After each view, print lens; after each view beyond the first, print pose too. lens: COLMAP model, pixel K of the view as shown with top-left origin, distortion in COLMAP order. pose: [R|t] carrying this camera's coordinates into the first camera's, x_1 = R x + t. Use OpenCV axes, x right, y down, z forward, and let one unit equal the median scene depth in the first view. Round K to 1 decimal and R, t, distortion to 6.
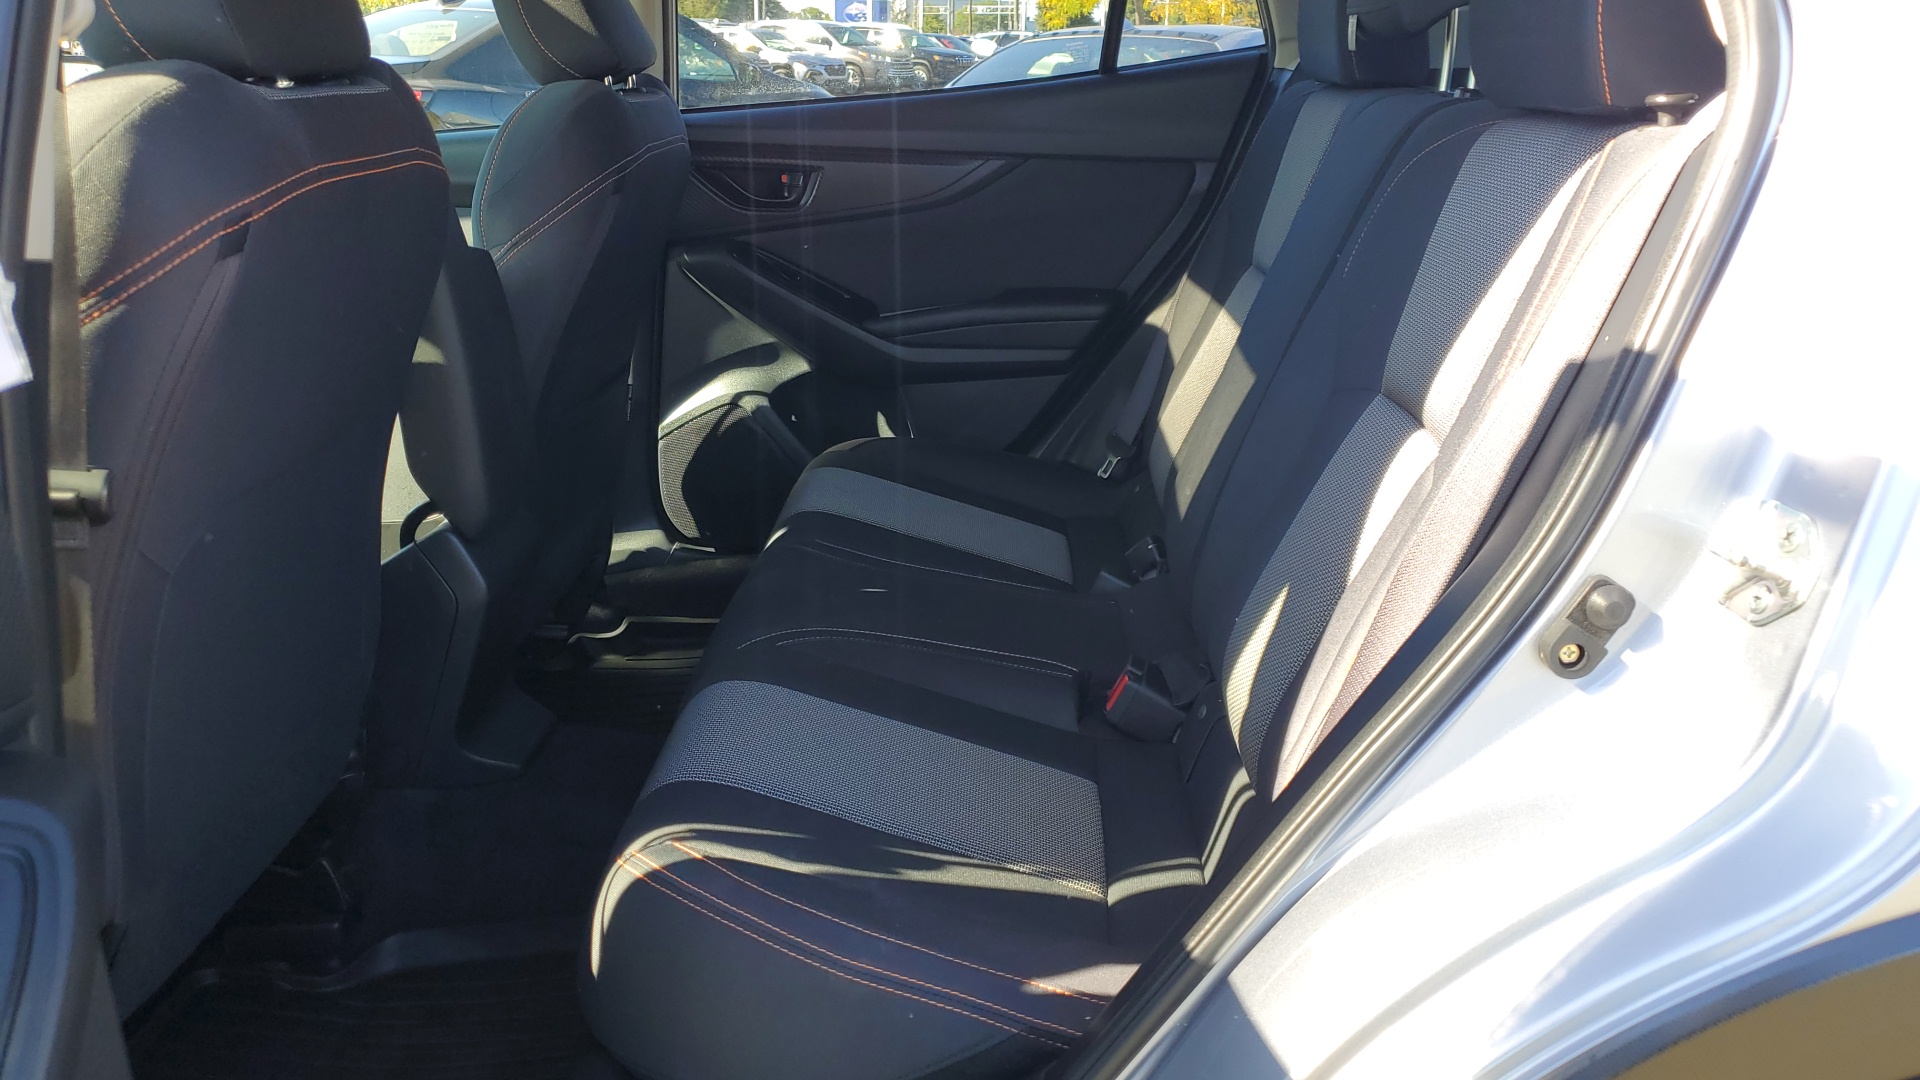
lens RADIAL K [[1464.2, 0, 964.5], [0, 1464.2, 546.1], [0, 0, 1]] dist [0.017356, 0.015349]
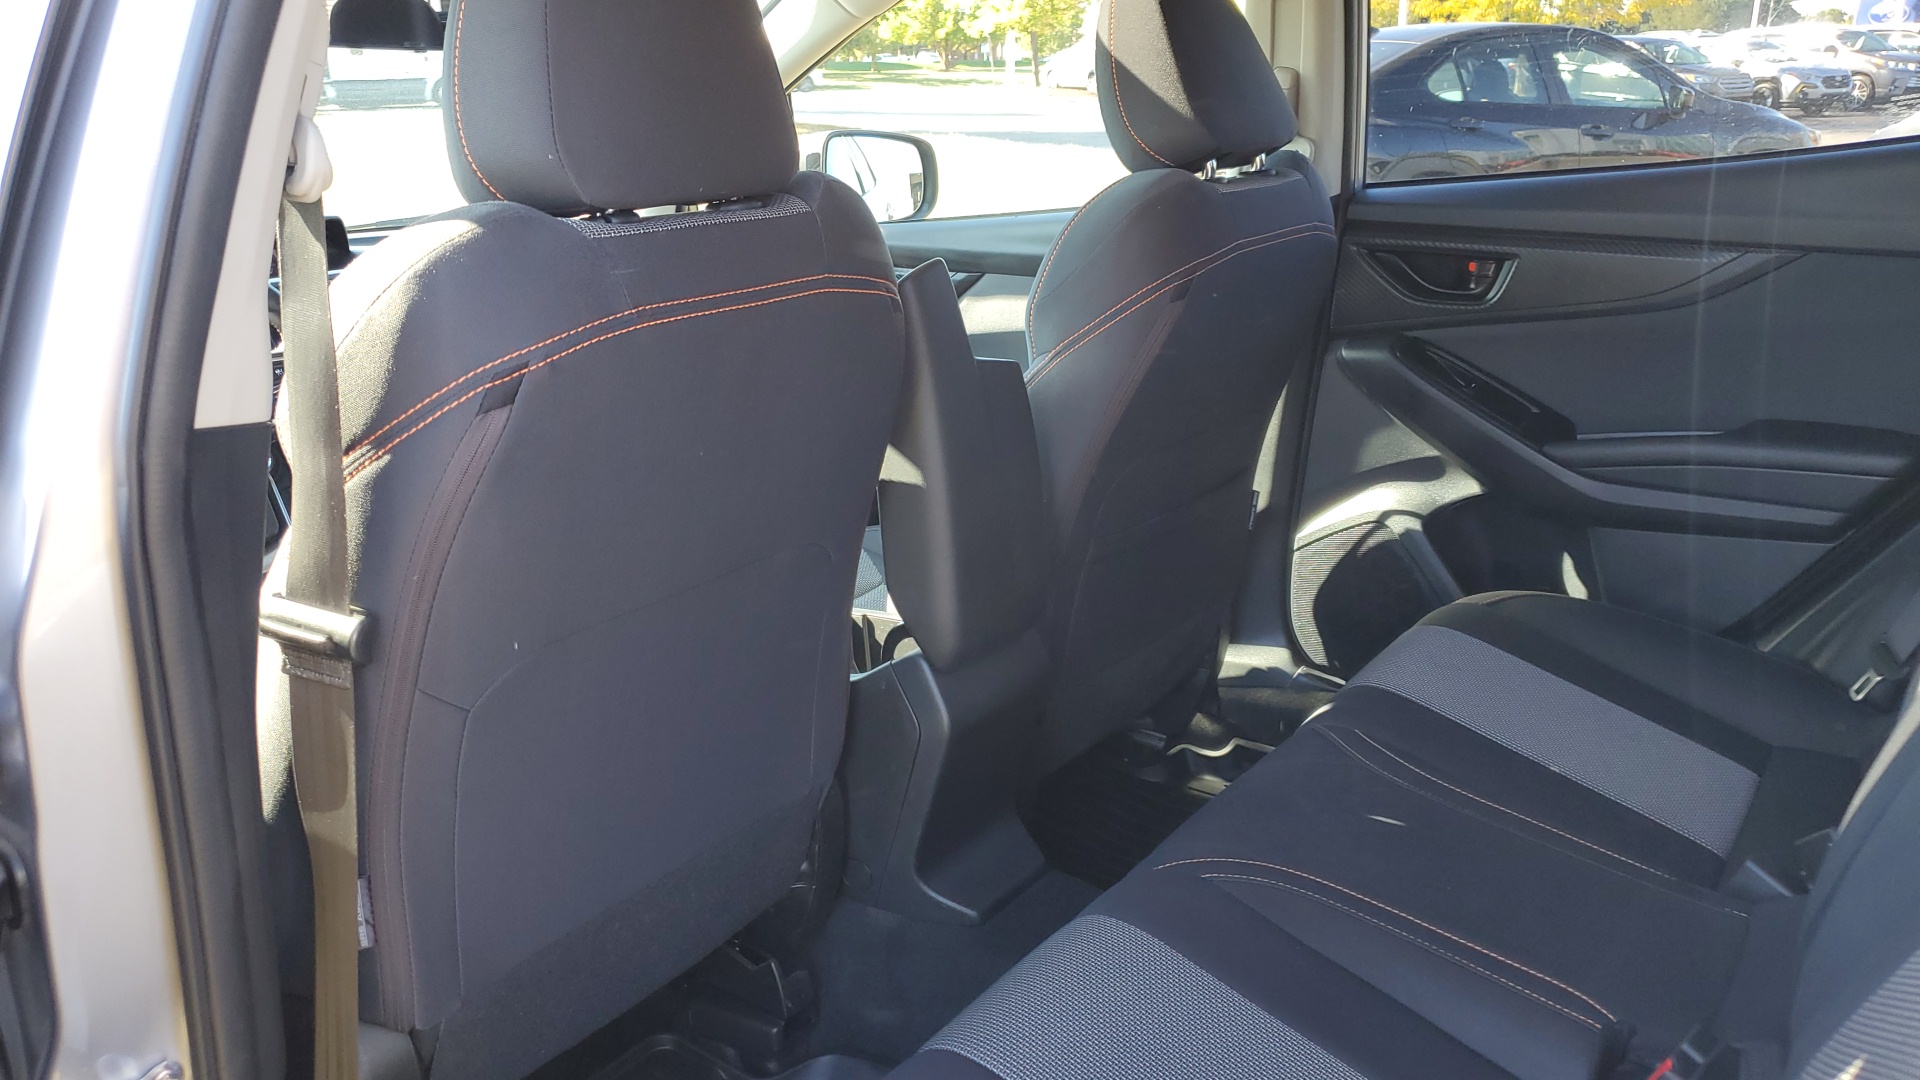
lens RADIAL K [[1464.2, 0, 964.9], [0, 1464.2, 536.2], [0, 0, 1]] dist [0.017356, 0.015349]
pose [[0.827782, 0.136692, -0.544143, 0.111808], [-0.148906, 0.988611, 0.021821, -0.073023], [0.540929, 0.062963, 0.838708, 0.150744]]
